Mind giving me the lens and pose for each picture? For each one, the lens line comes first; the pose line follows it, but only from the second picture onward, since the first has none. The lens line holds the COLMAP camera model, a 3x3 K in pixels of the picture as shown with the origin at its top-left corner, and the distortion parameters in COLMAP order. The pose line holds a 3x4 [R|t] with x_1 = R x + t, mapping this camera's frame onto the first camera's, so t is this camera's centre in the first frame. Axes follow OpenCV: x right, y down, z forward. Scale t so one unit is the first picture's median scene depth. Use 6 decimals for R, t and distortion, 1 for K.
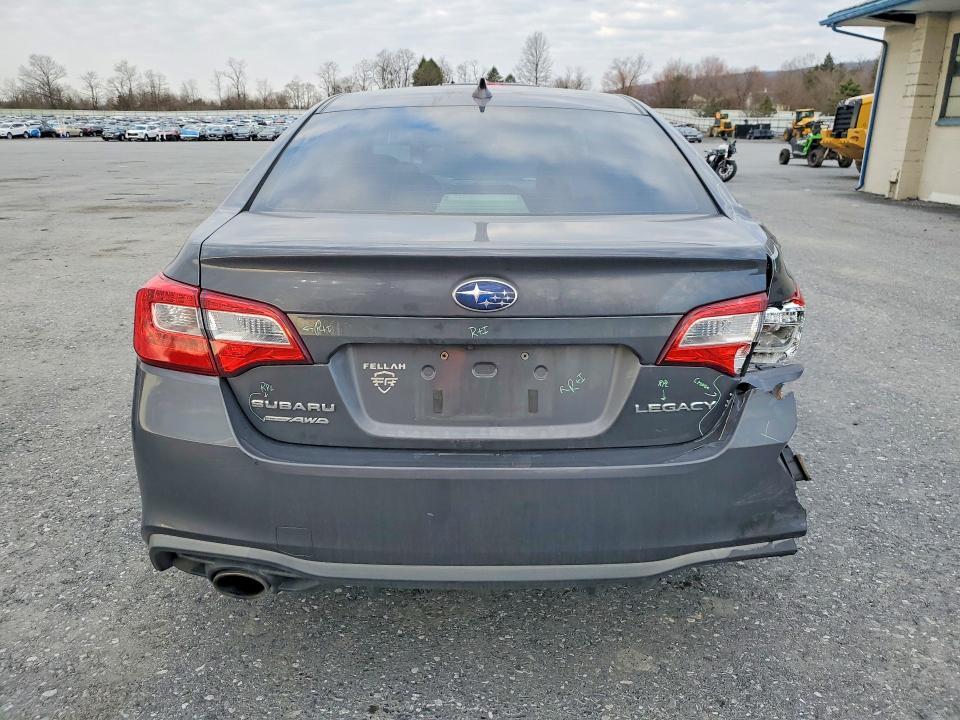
lens RADIAL K [[760.4, 0, 480.0], [0, 760.4, 360.0], [0, 0, 1]] dist [0.001235, 0.000631]
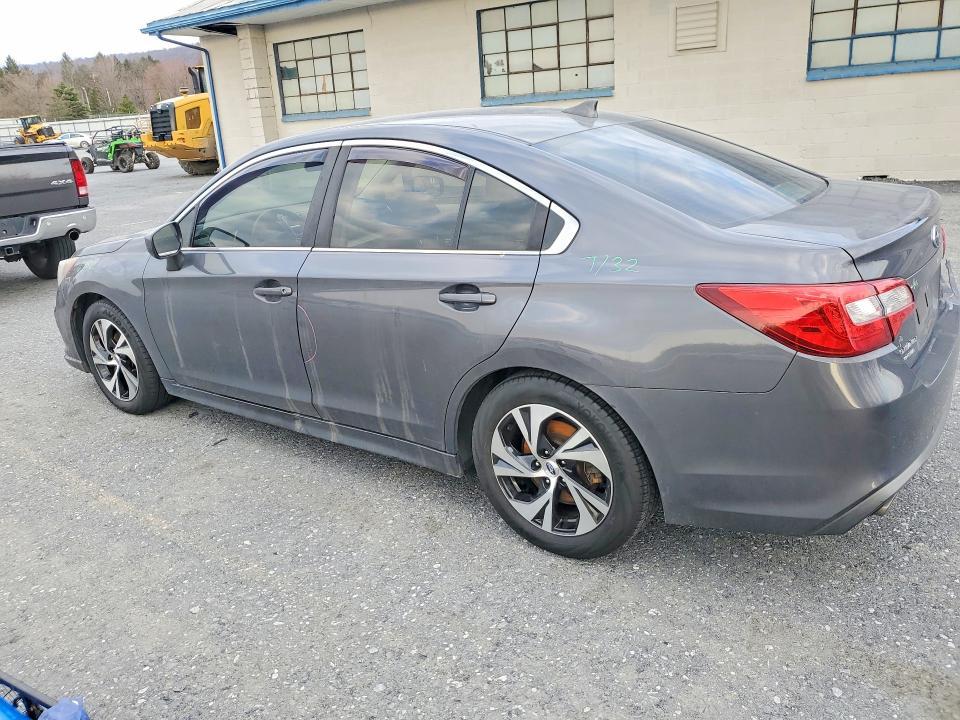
lens RADIAL K [[744.2, 0, 480.0], [0, 744.2, 360.0], [0, 0, 1]] dist [0.010208, 0.008039]
pose [[0.587029, -0.311063, 0.747420, -0.174573], [0.308517, 0.939524, 0.148702, -0.036783], [-0.748475, 0.143299, 0.647496, 0.072218]]
